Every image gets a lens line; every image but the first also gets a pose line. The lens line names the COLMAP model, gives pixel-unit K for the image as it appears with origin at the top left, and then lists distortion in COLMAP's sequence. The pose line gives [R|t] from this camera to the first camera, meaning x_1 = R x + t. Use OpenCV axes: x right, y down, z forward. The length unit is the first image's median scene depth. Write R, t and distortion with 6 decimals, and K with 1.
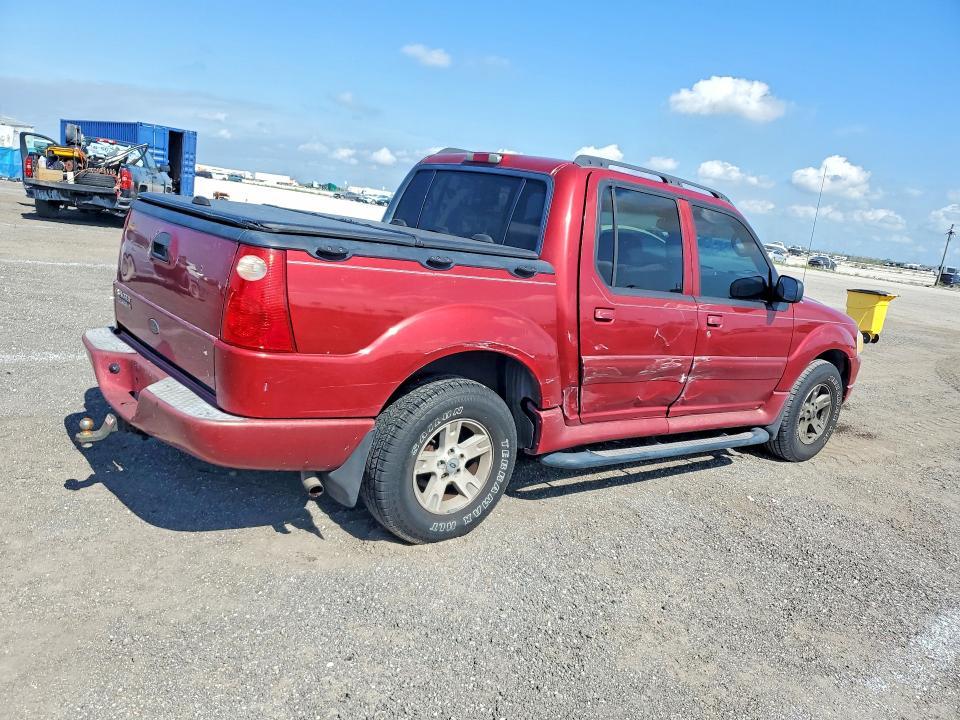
lens RADIAL K [[705.2, 0, 475.6], [0, 705.2, 363.2], [0, 0, 1]] dist [-0.000696, -0.006368]
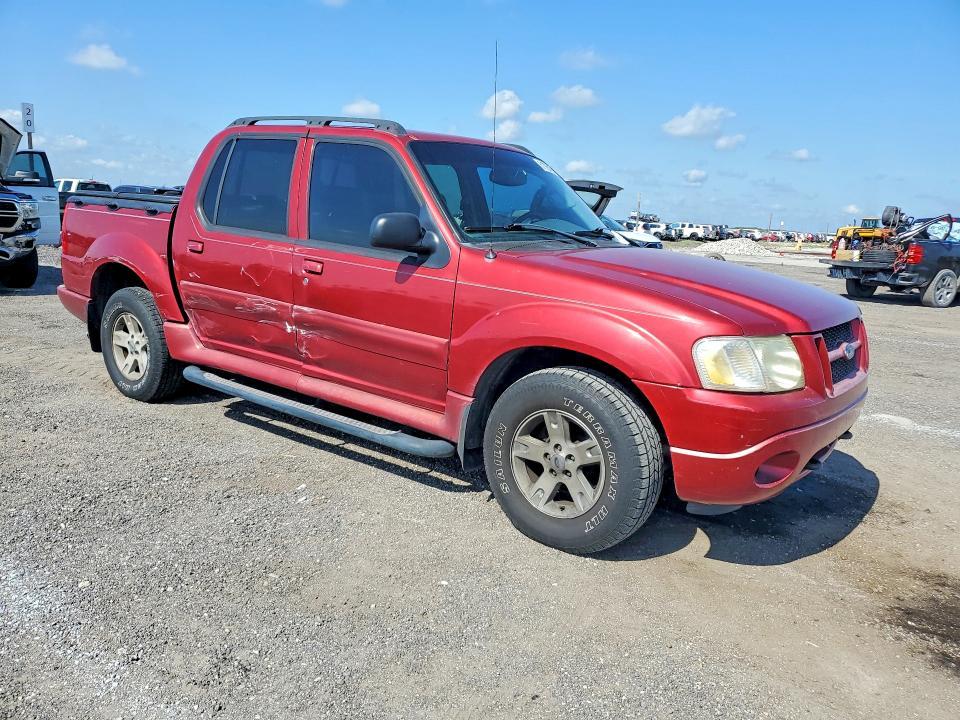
lens RADIAL K [[705.2, 0, 475.6], [0, 705.2, 363.2], [0, 0, 1]] dist [-0.000696, -0.006368]
pose [[0.320959, 0.087817, -0.943013, 1.189094], [-0.222293, 0.974863, 0.015124, -0.001475], [0.920637, 0.204770, 0.332411, 0.881270]]
